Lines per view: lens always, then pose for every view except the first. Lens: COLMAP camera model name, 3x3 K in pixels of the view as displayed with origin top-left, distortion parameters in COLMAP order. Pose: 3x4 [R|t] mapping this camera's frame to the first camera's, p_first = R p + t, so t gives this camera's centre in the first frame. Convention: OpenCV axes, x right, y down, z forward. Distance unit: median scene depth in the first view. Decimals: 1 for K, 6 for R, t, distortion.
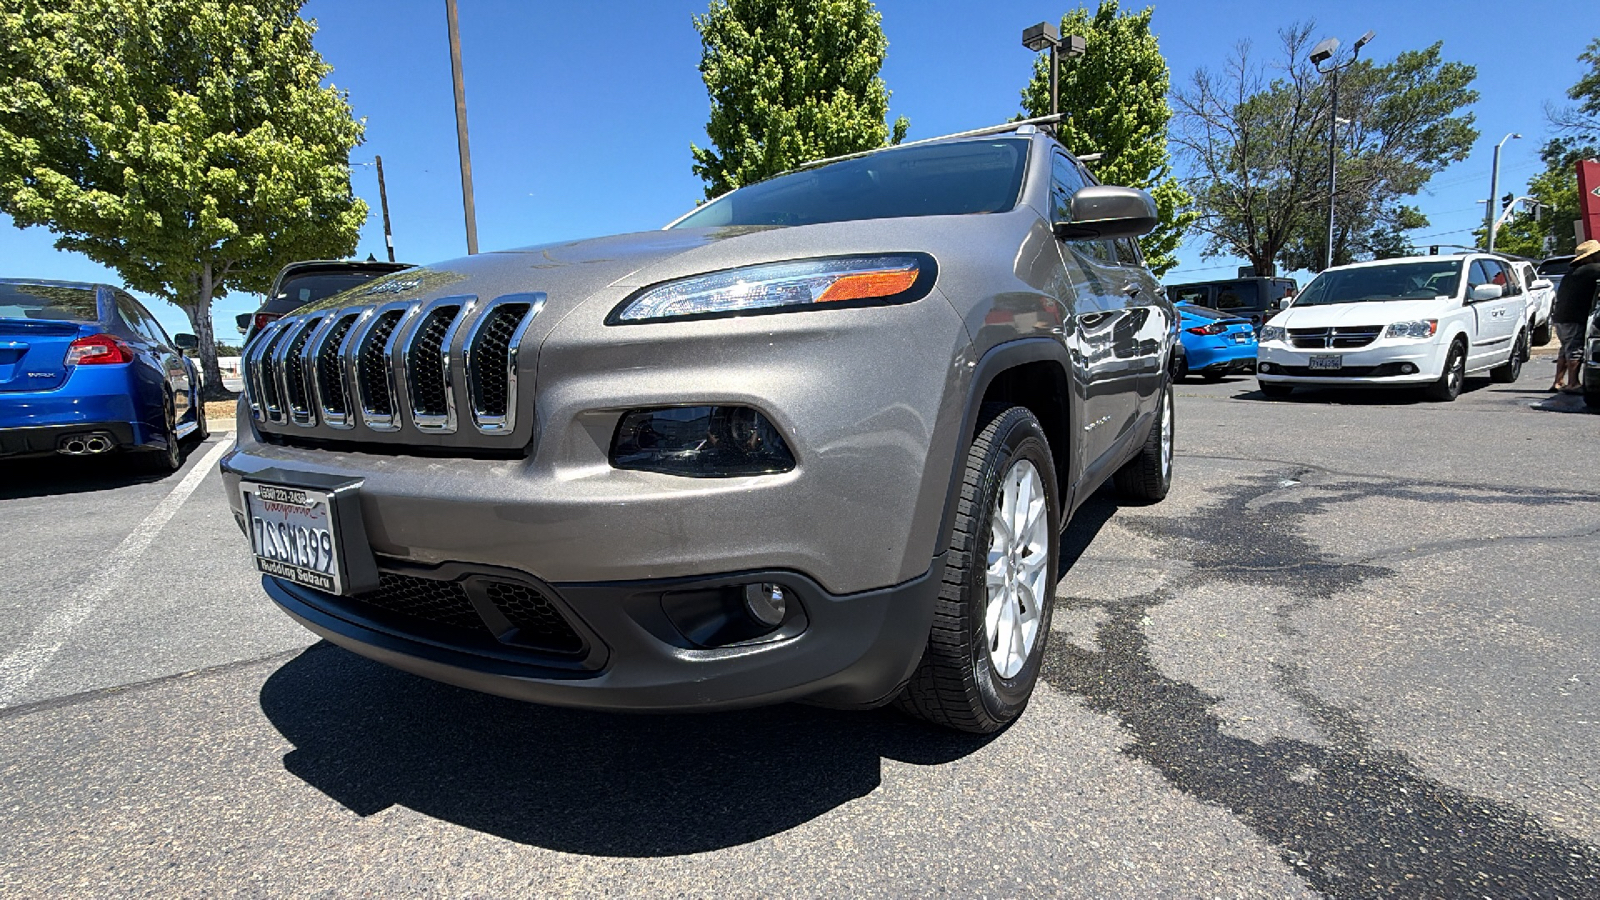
lens RADIAL K [[727.9, 0, 798.7], [0, 727.9, 452.2], [0, 0, 1]] dist [0.002267, -0.001189]
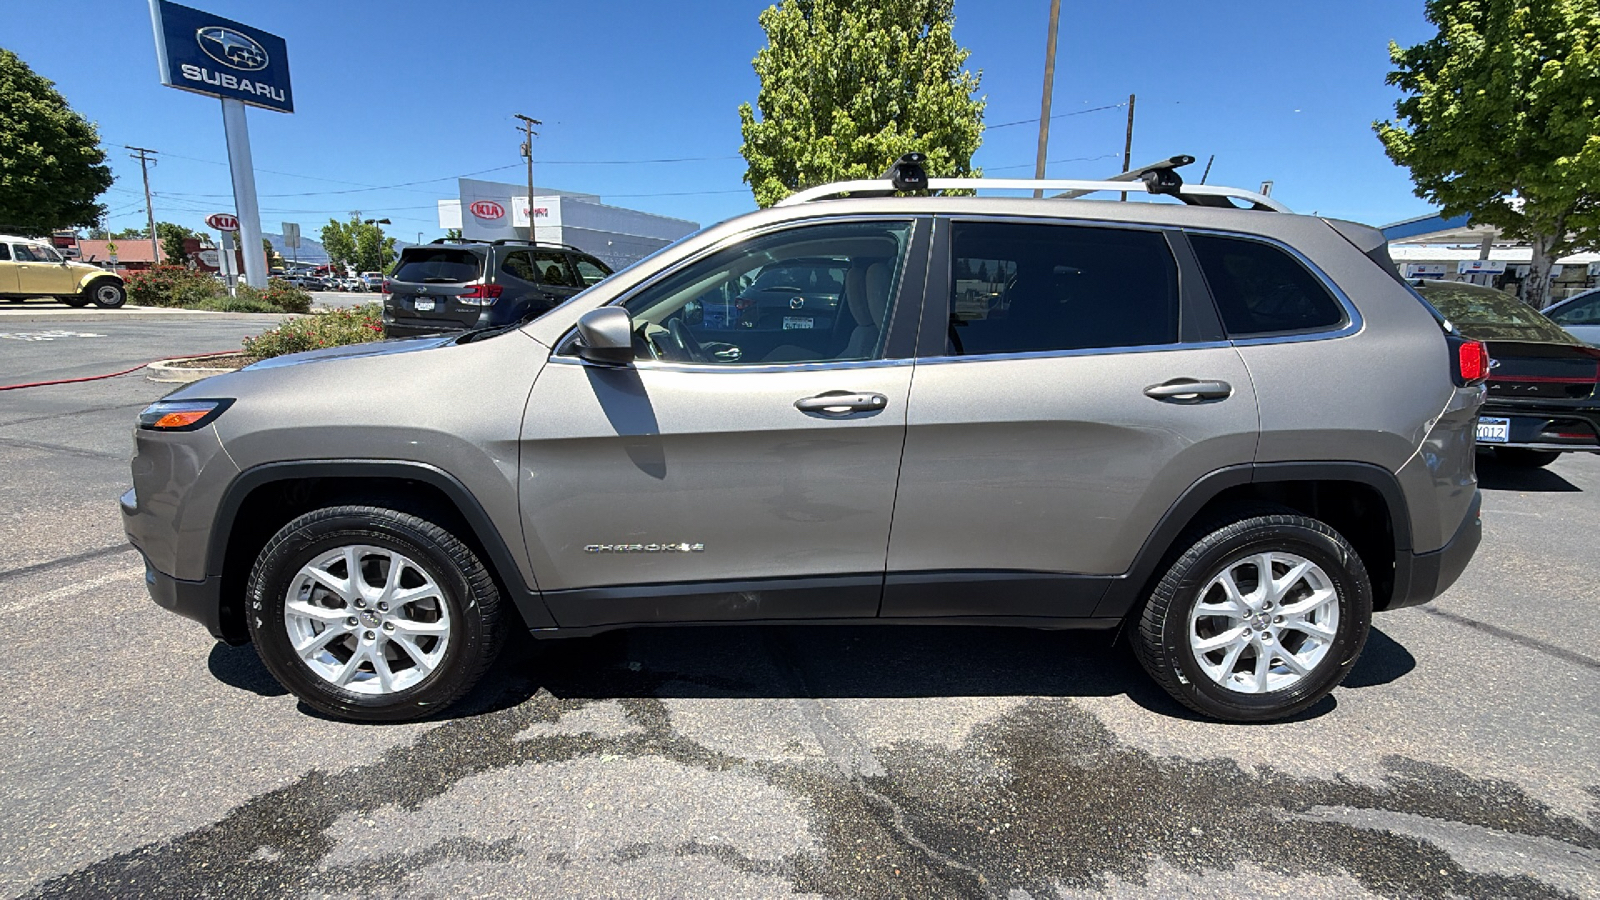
lens RADIAL K [[727.9, 0, 798.7], [0, 727.9, 452.2], [0, 0, 1]] dist [0.002267, -0.001189]
pose [[0.570081, 0.223490, -0.790607, 0.342849], [-0.149506, 0.974444, 0.167653, -0.096096], [0.807871, 0.022624, 0.588925, 0.165016]]
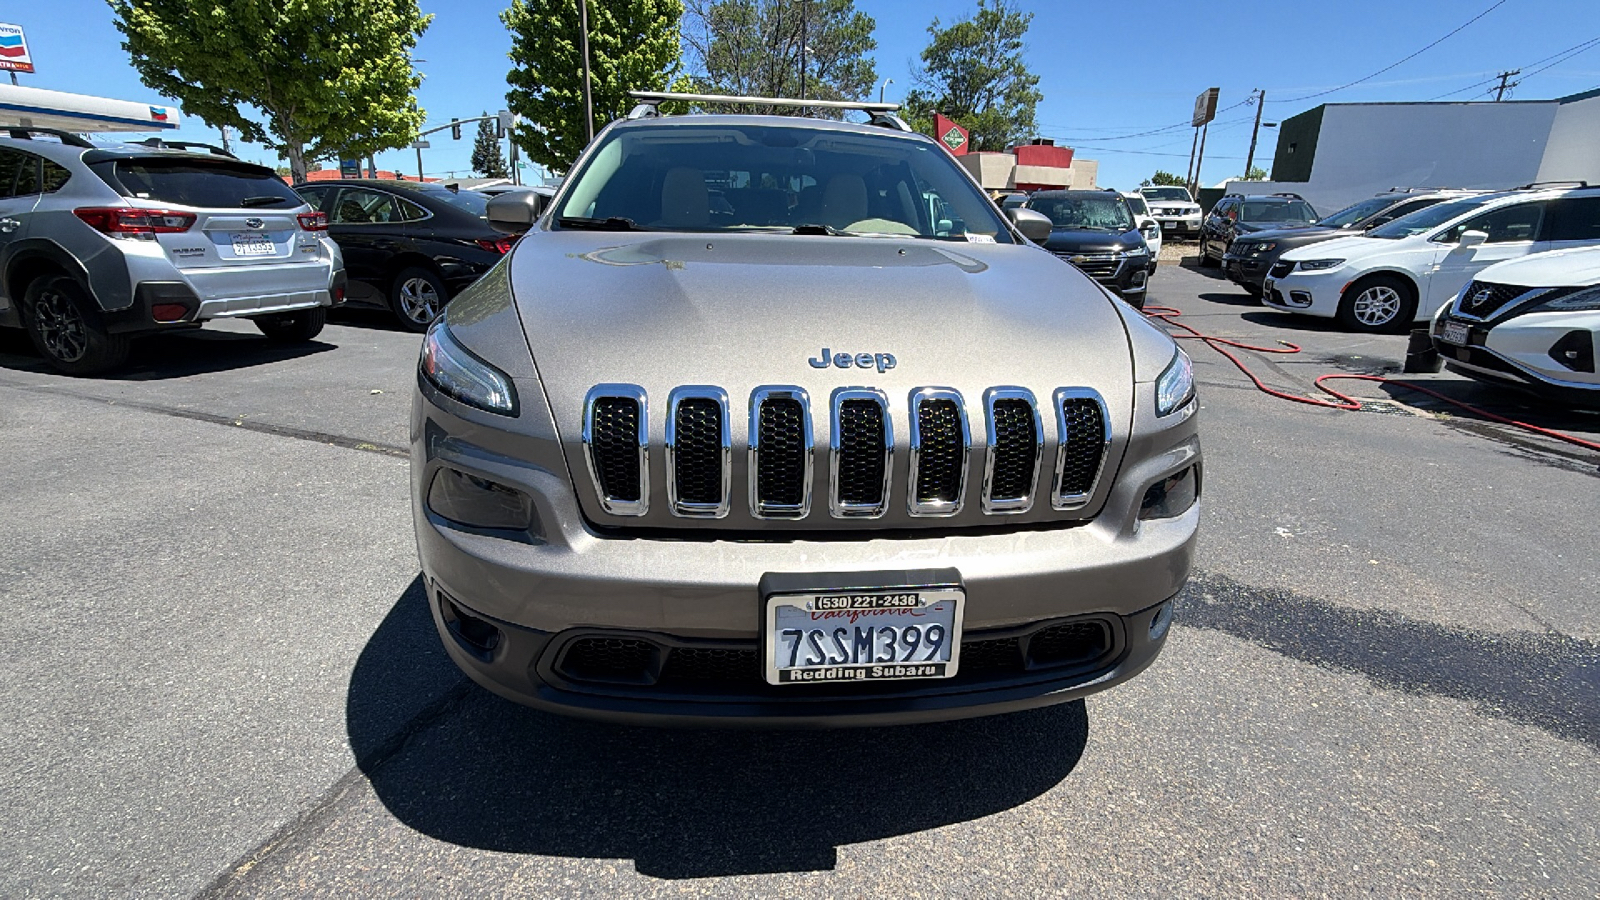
lens RADIAL K [[727.9, 0, 798.7], [0, 727.9, 452.2], [0, 0, 1]] dist [0.002267, -0.001189]
pose [[0.778405, -0.134628, 0.613157, -0.195728], [0.031774, 0.983931, 0.175699, -0.044890], [-0.626958, -0.117282, 0.770174, 0.048230]]
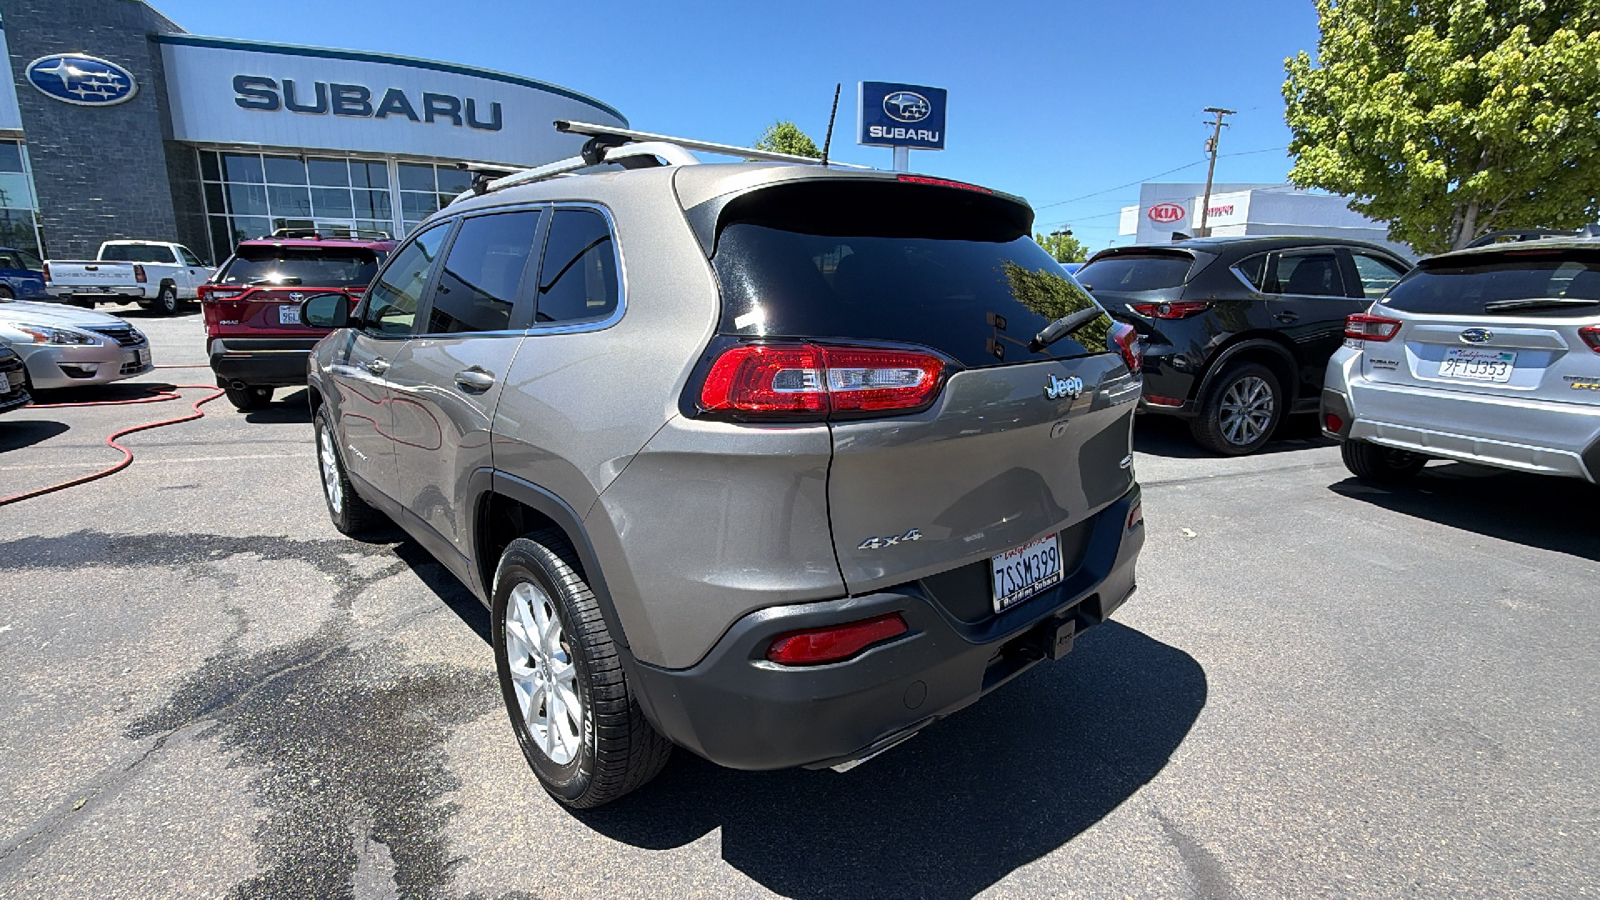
lens RADIAL K [[728.0, 0, 797.6], [0, 728.0, 452.6], [0, 0, 1]] dist [0.002114, -0.000837]
pose [[-0.275400, 0.245929, -0.929340, 0.414288], [-0.128026, 0.948730, 0.288999, -0.155468], [0.952767, 0.198571, -0.229795, 0.592230]]
